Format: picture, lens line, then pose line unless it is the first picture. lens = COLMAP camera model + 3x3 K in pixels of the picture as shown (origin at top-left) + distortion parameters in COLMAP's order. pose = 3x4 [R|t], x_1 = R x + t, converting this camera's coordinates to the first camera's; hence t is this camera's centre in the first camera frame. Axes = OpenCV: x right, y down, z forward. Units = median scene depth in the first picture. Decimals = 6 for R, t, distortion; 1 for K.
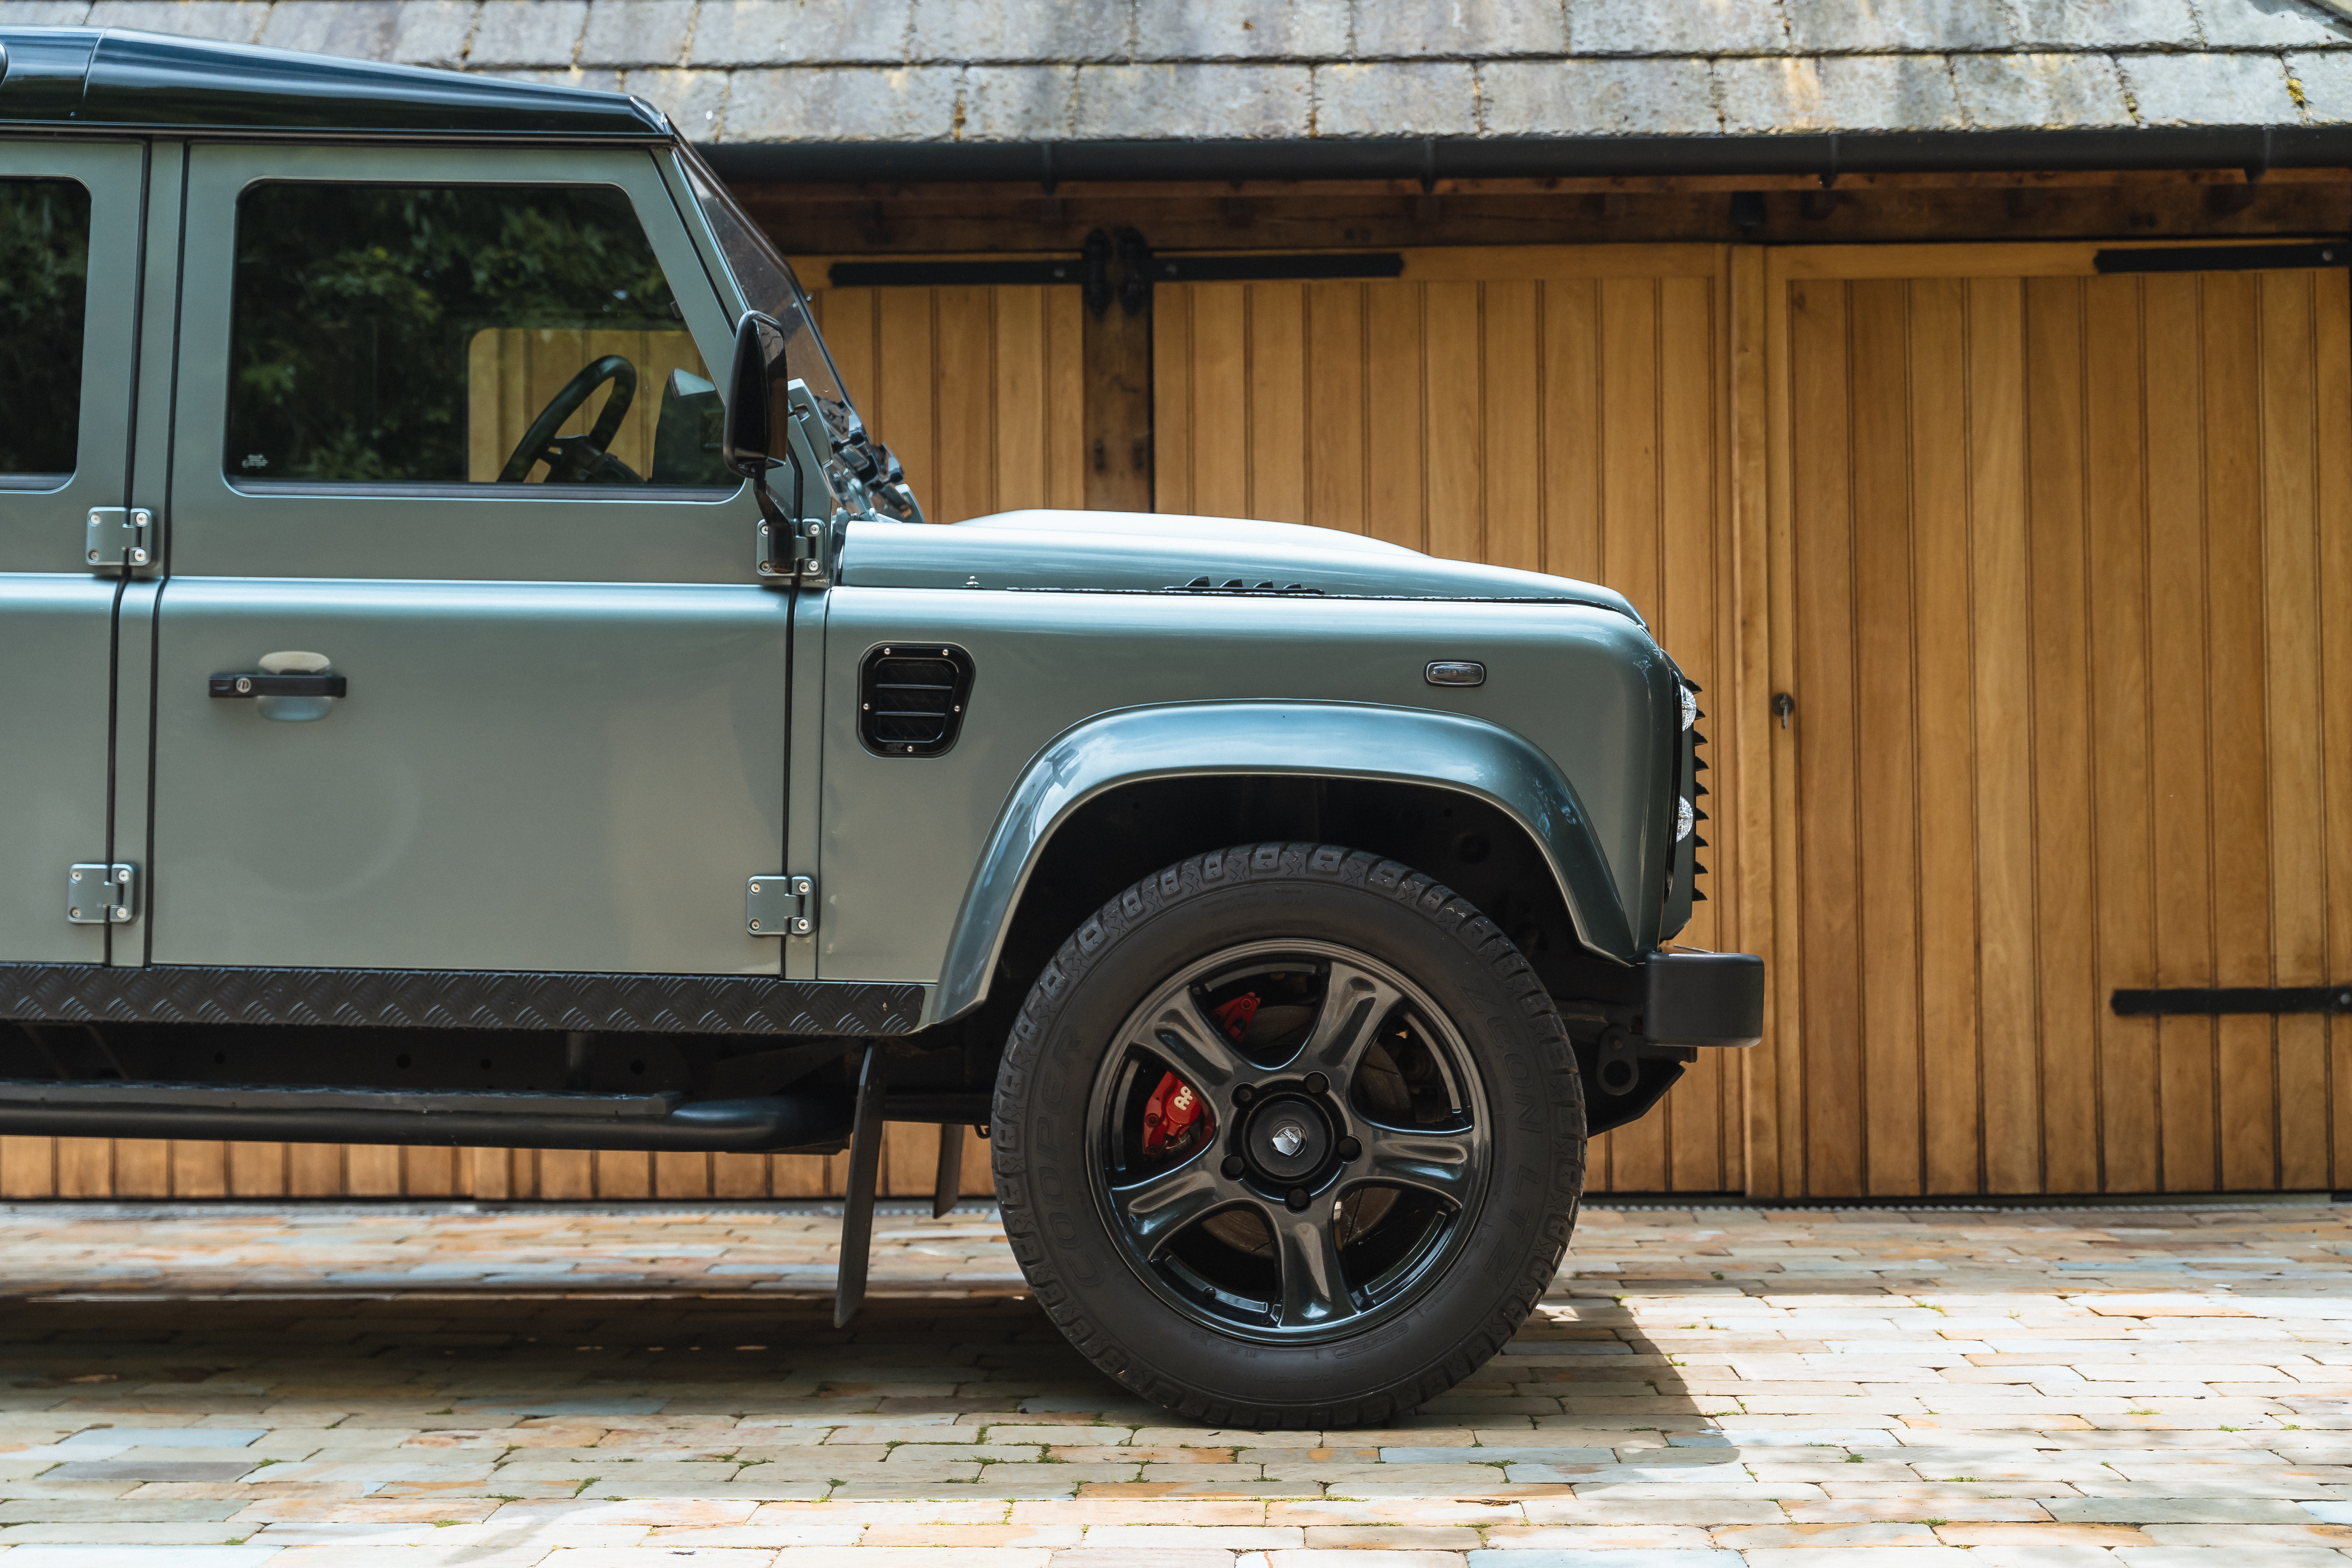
lens RADIAL K [[3477.5, 0, 1193.1], [0, 3477.5, 803.2], [0, 0, 1]] dist [0.034834, 0.000000]
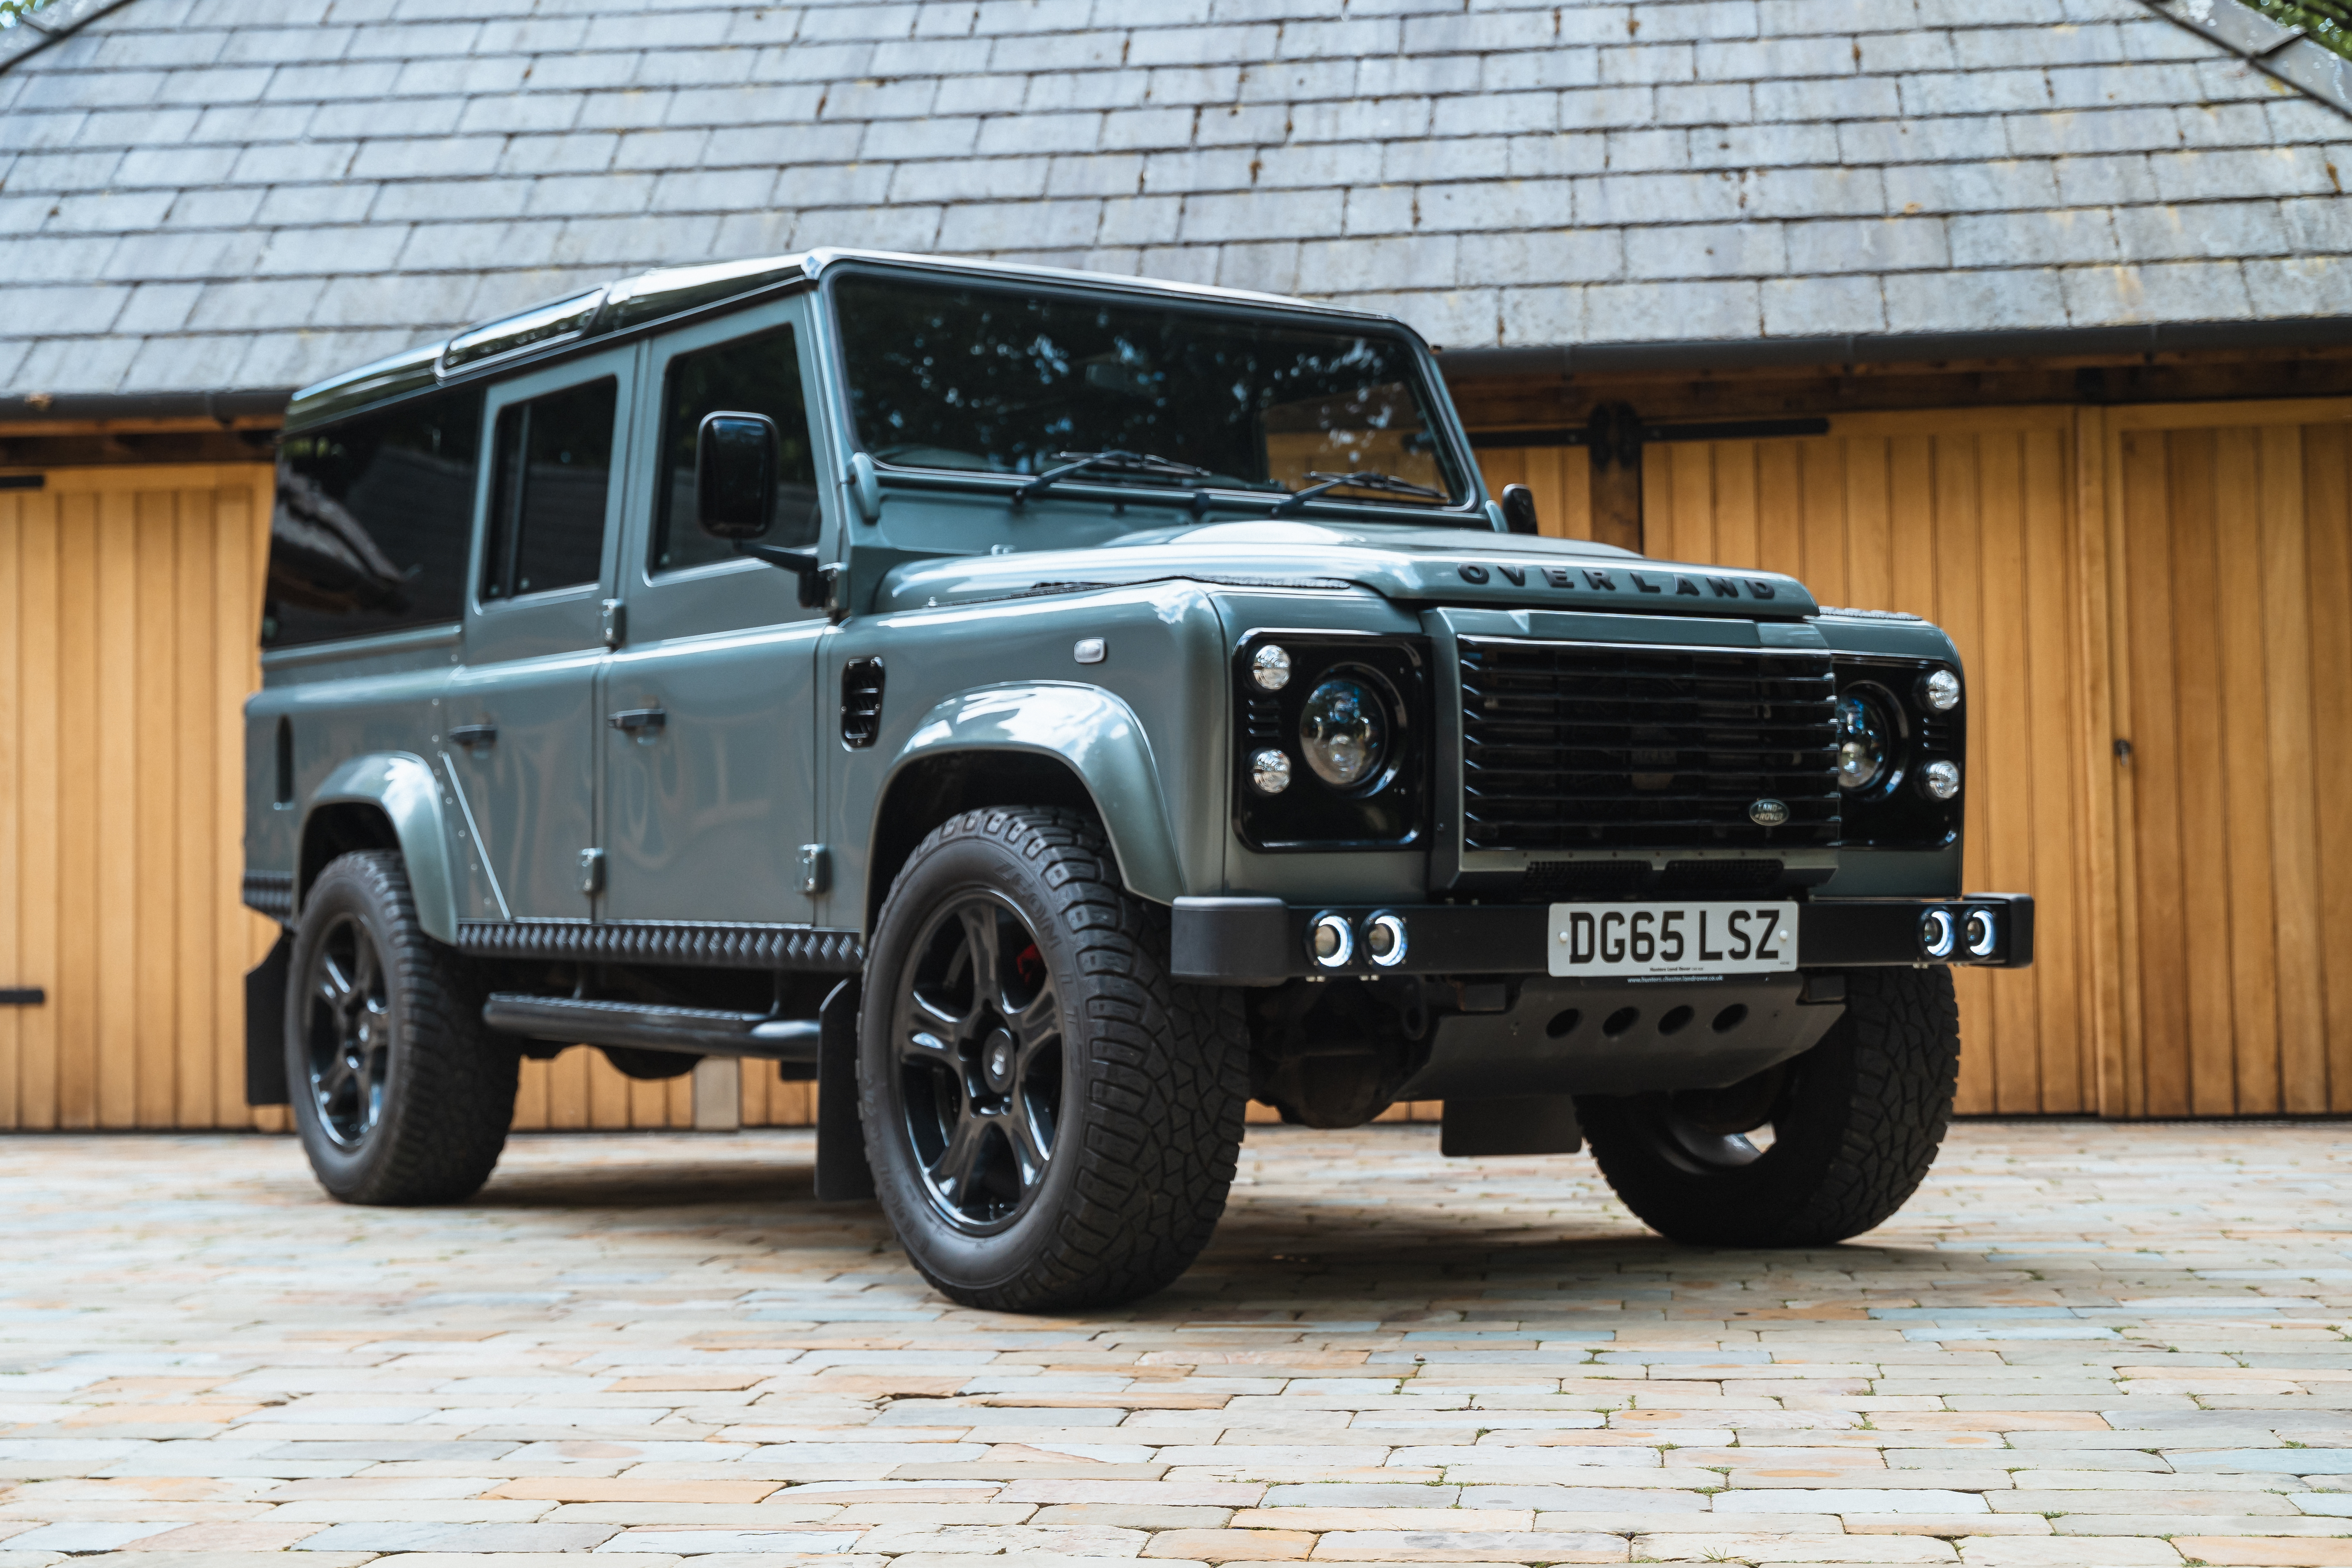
lens RADIAL K [[3375.5, 0, 1238.8], [0, 3375.5, 829.1], [0, 0, 1]] dist [0.035603, 0.000000]
pose [[0.996080, -0.012991, -0.087500, -0.055254], [0.011625, 0.999803, -0.016108, 0.020082], [0.087692, 0.015028, 0.996034, -0.324131]]
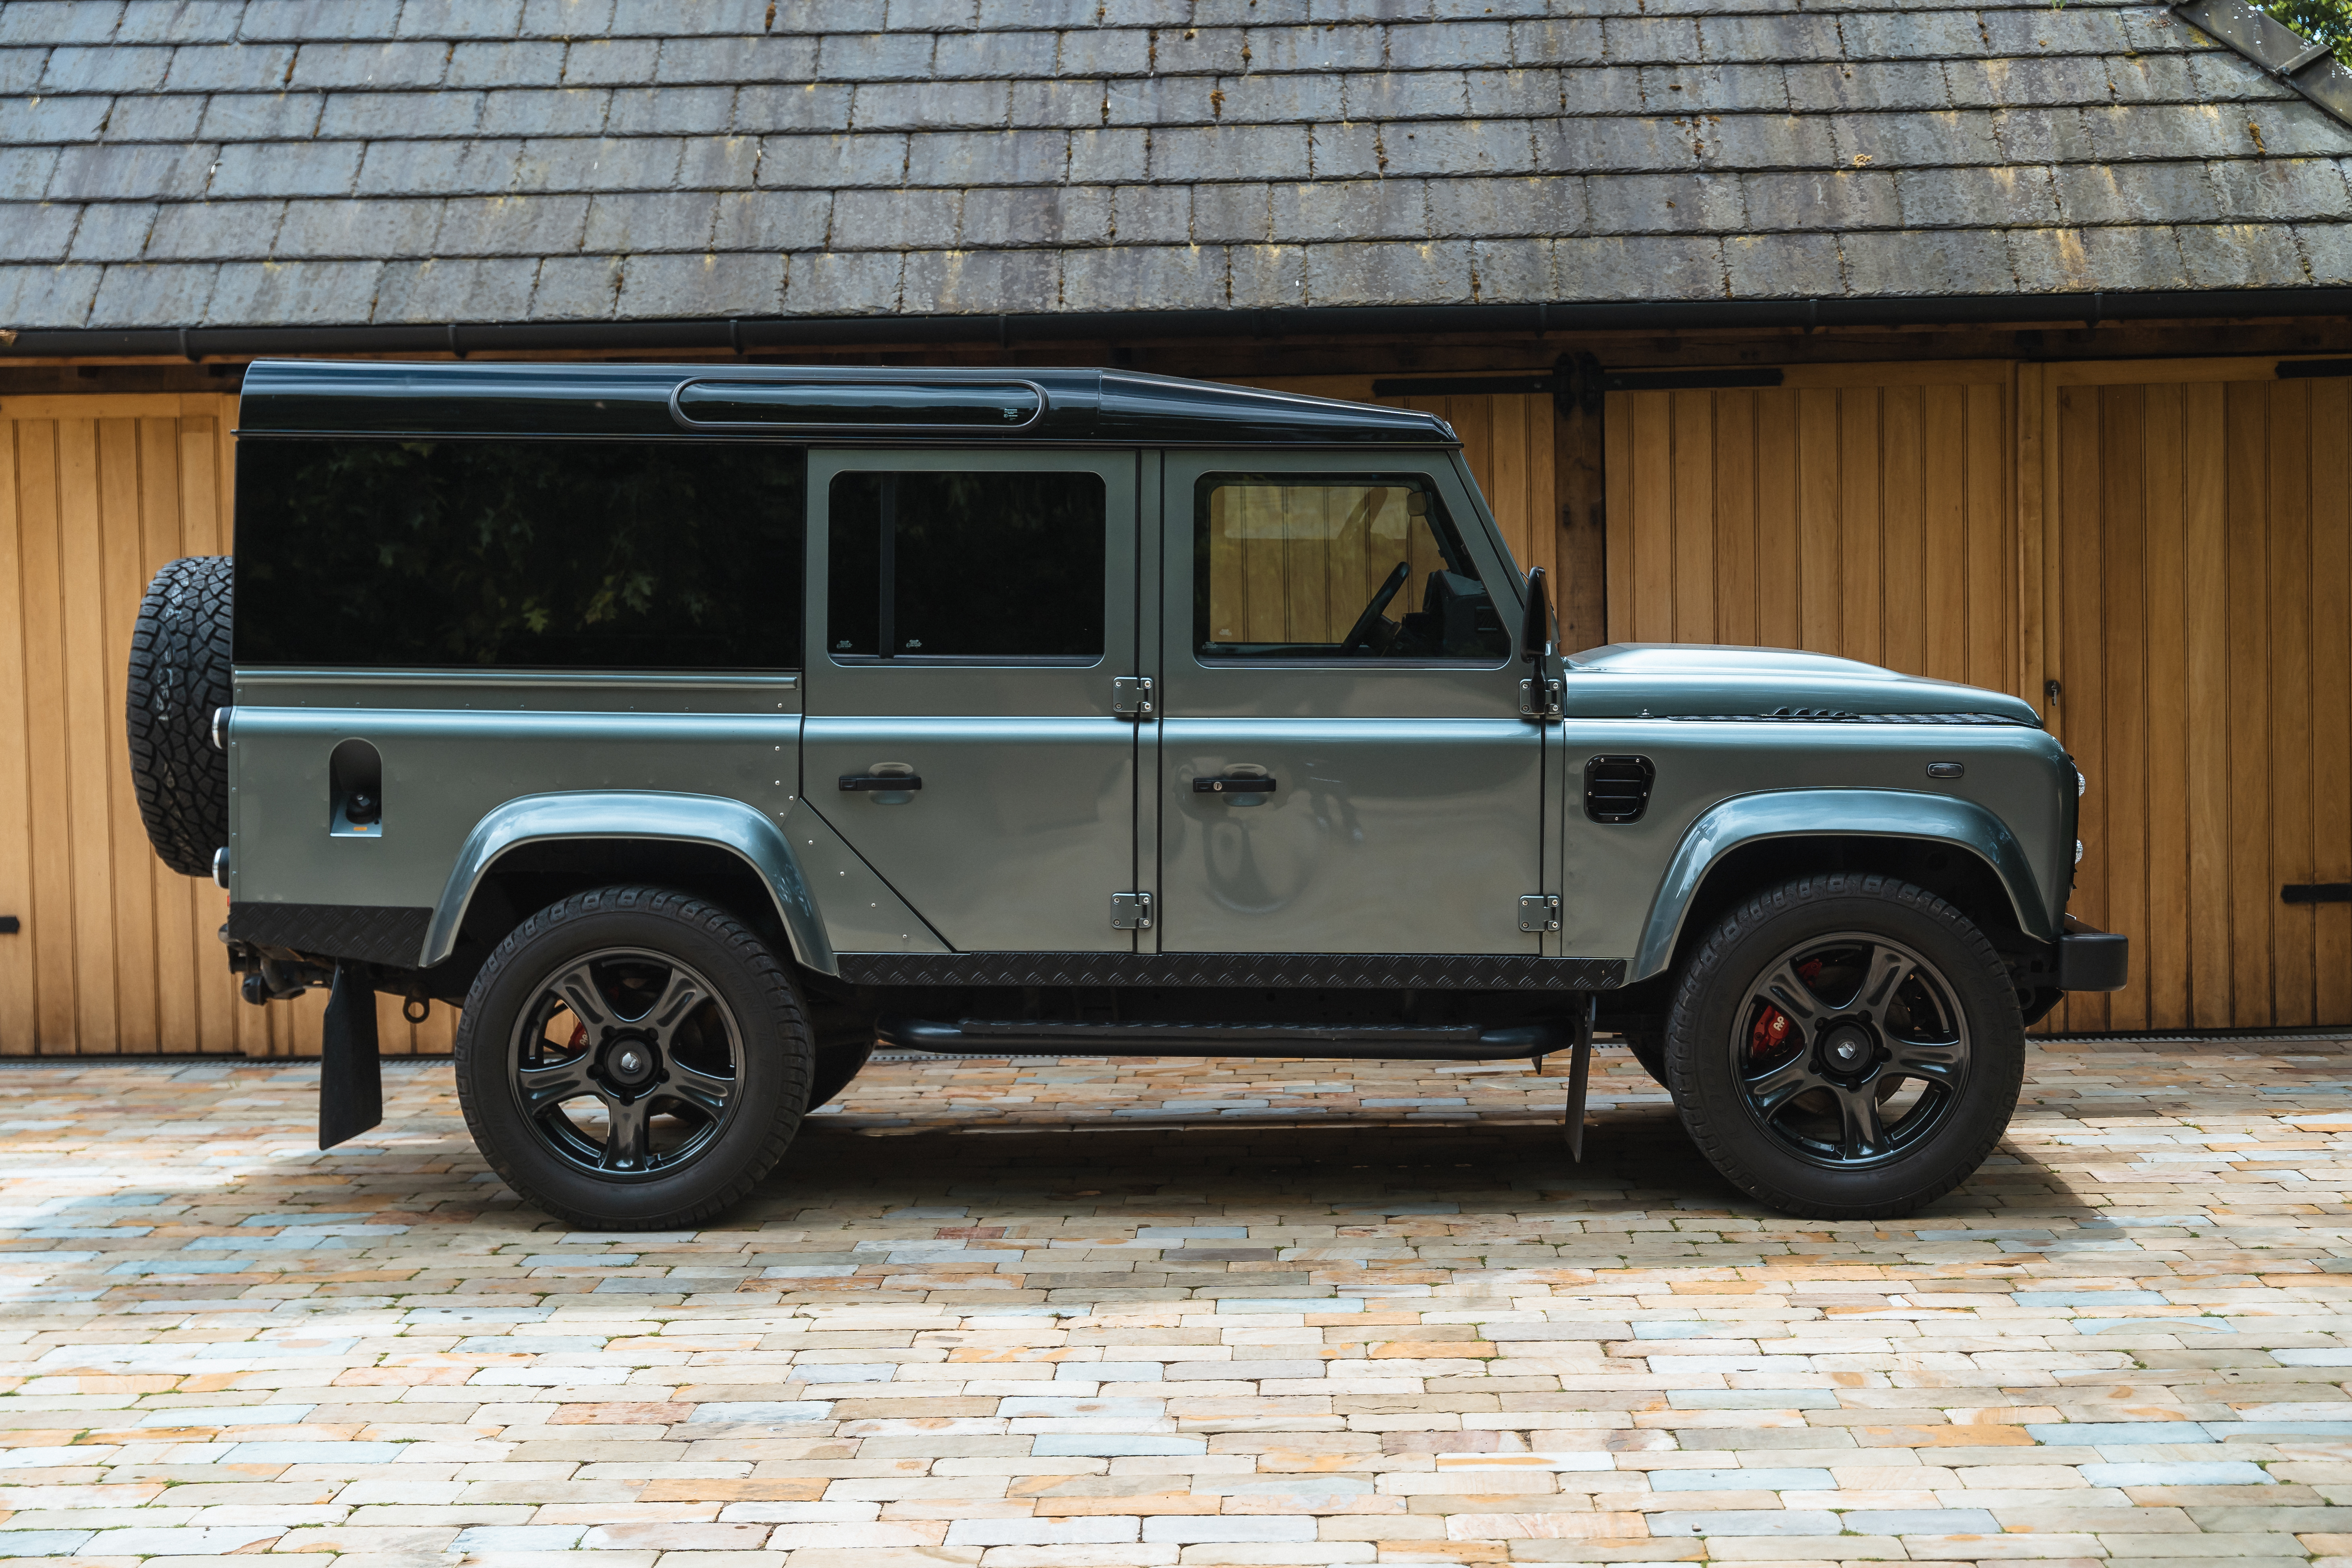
lens RADIAL K [[3477.4, 0, 1232.1], [0, 3477.4, 811.1], [0, 0, 1]] dist [0.034834, 0.000000]
pose [[0.999899, -0.012823, 0.006168, -0.174332], [0.012253, 0.996318, 0.084852, -0.103078], [-0.007233, -0.084768, 0.996374, -0.416686]]
